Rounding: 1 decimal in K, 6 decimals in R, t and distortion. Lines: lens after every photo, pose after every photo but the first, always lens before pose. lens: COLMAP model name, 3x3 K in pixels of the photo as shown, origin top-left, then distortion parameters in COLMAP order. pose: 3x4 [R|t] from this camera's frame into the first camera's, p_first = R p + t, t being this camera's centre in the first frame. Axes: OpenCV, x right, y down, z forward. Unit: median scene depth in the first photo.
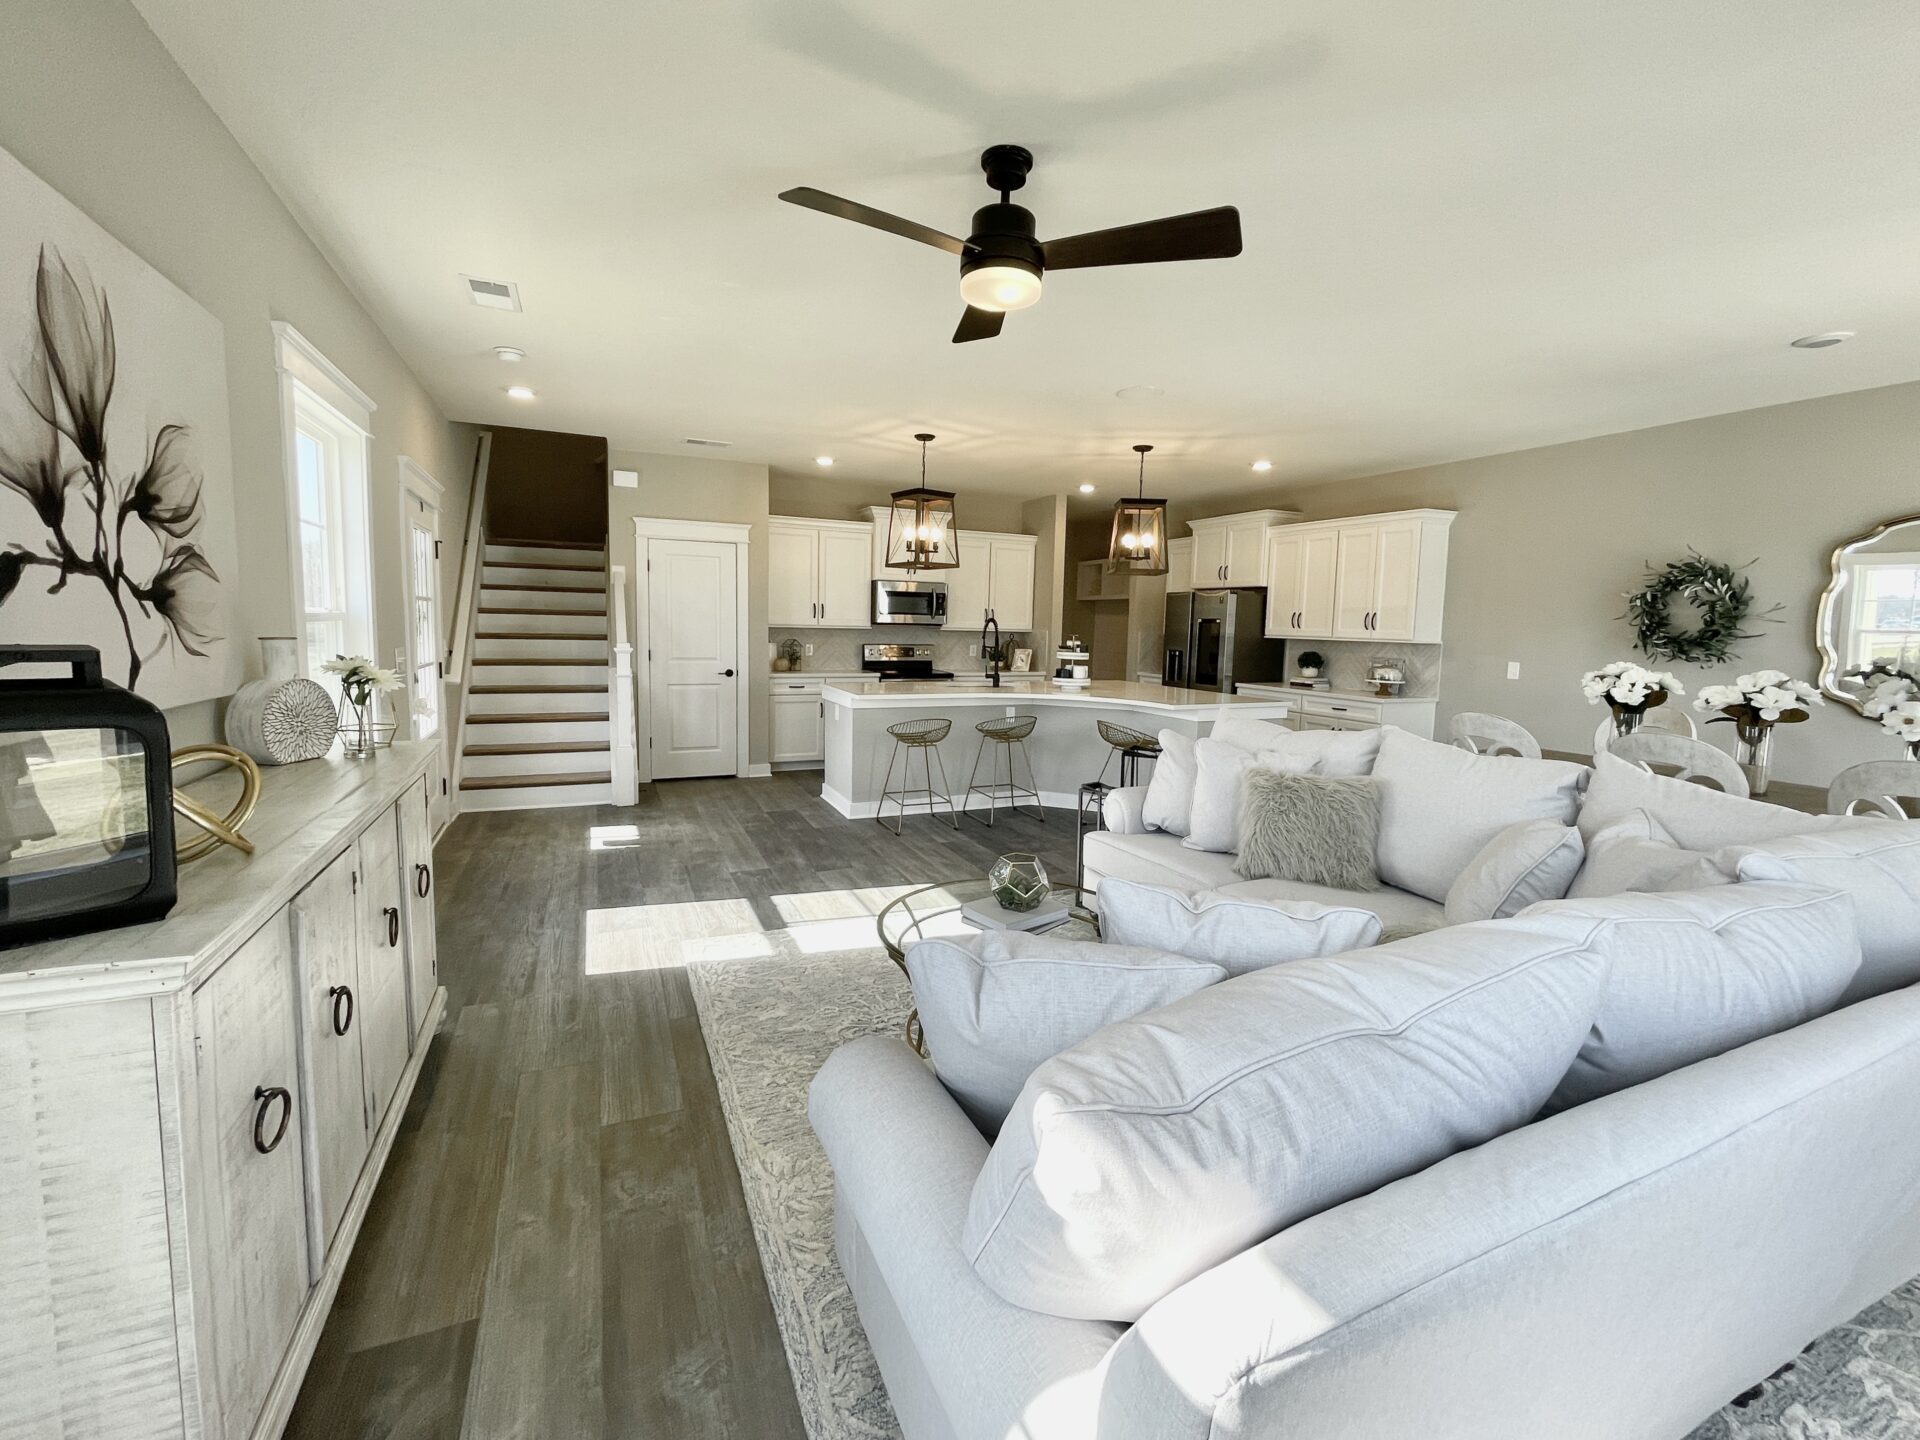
lens RADIAL K [[780.9, 0, 960.0], [0, 780.9, 720.0], [0, 0, 1]] dist [0.000752, -0.000034]
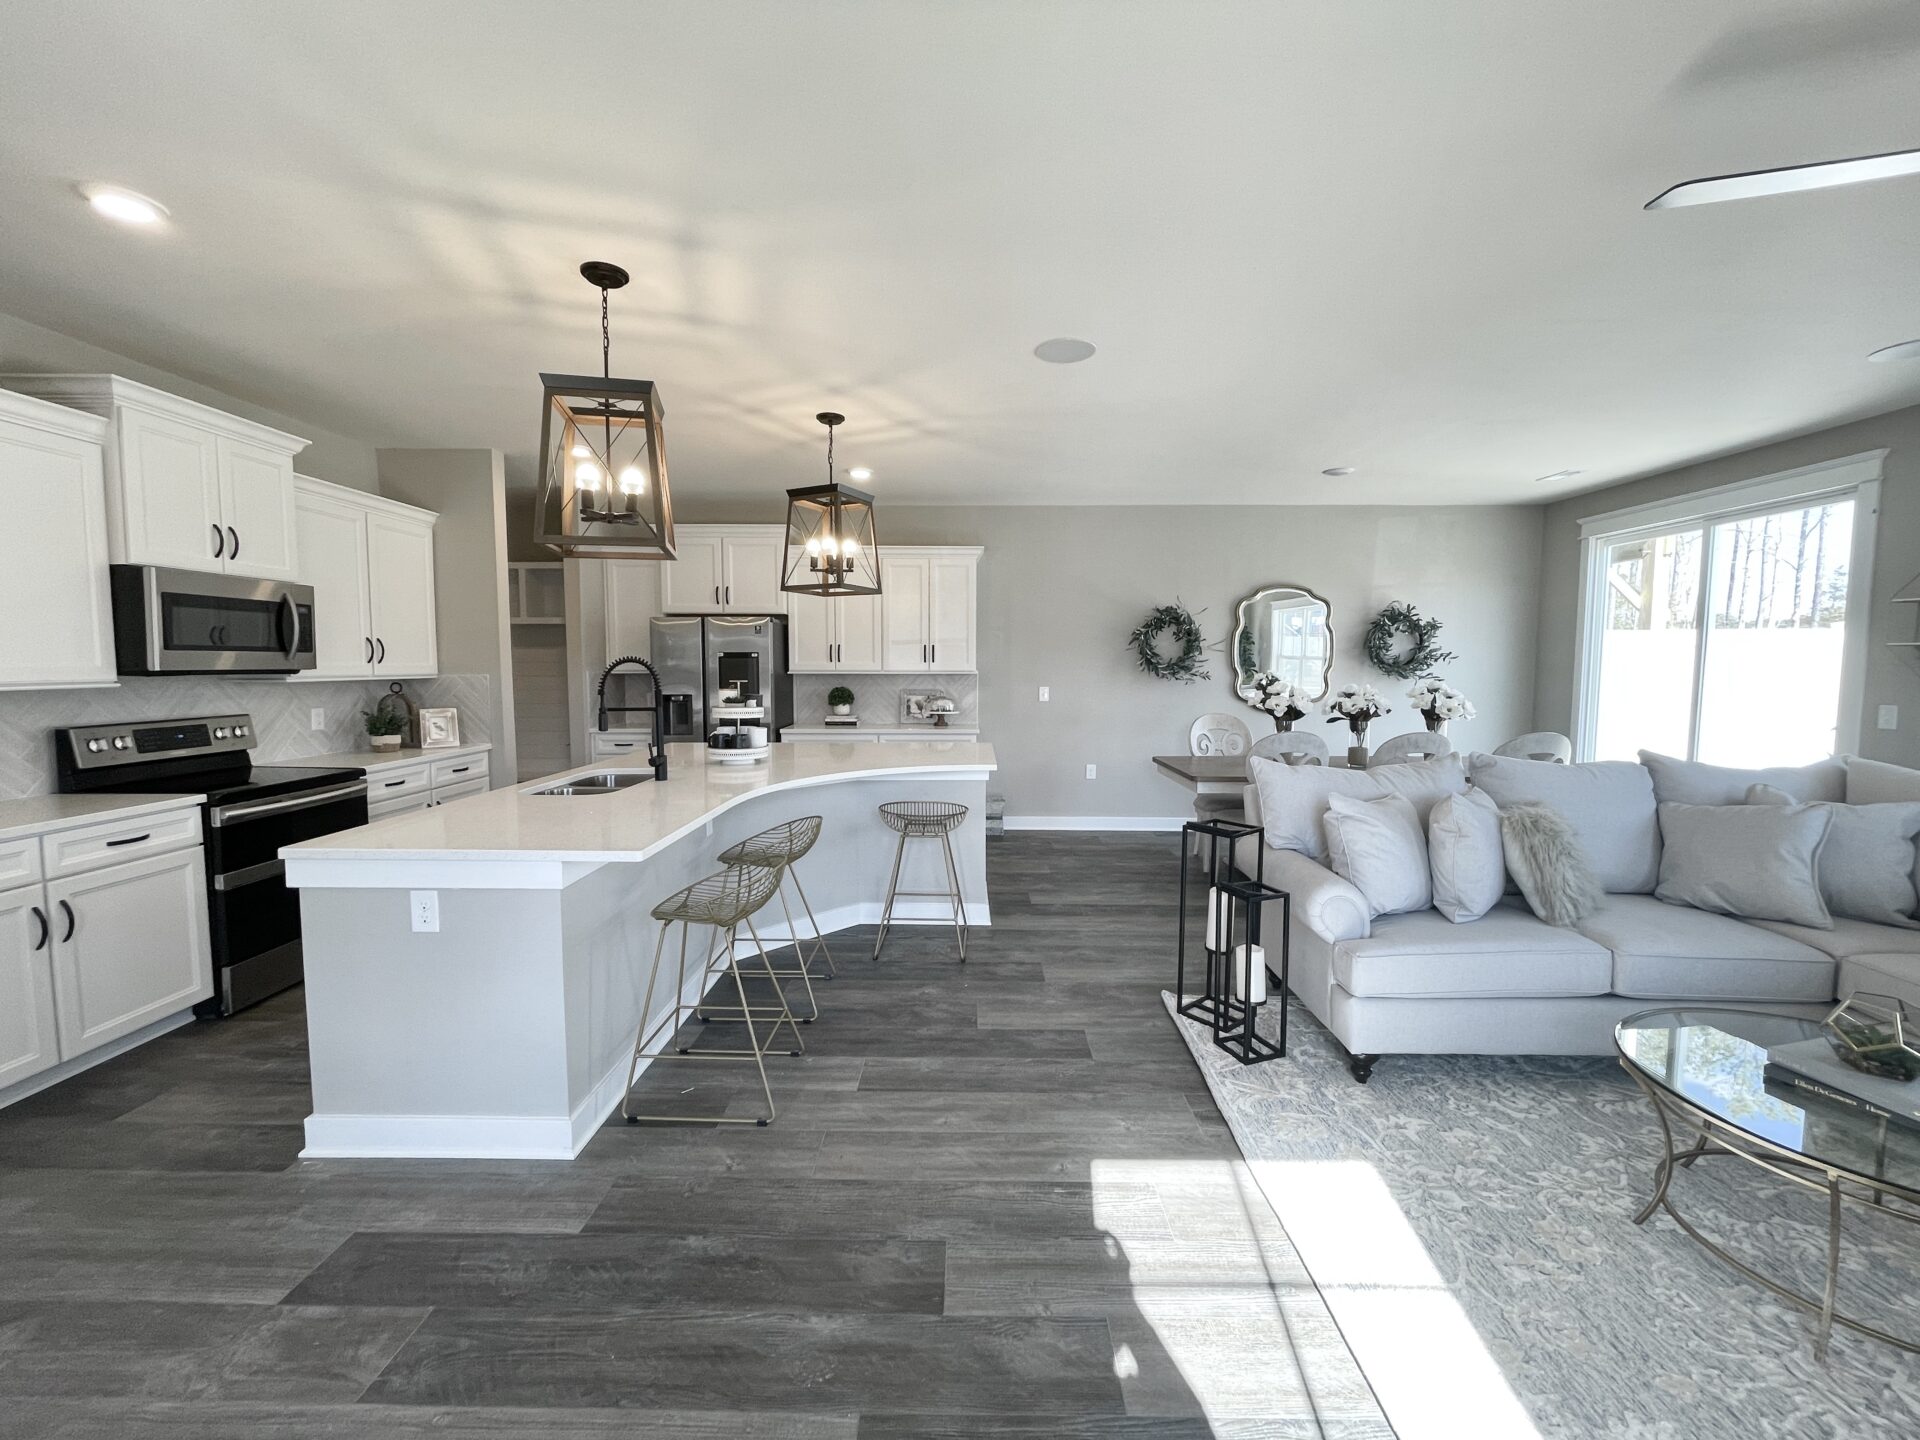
lens RADIAL K [[780.9, 0, 960.0], [0, 780.9, 720.0], [0, 0, 1]] dist [0.000752, -0.000034]
pose [[0.431779, -0.089282, 0.897550, -0.354595], [0.121962, 0.991729, 0.039979, -0.079795], [-0.893696, 0.092205, 0.439097, 0.559218]]
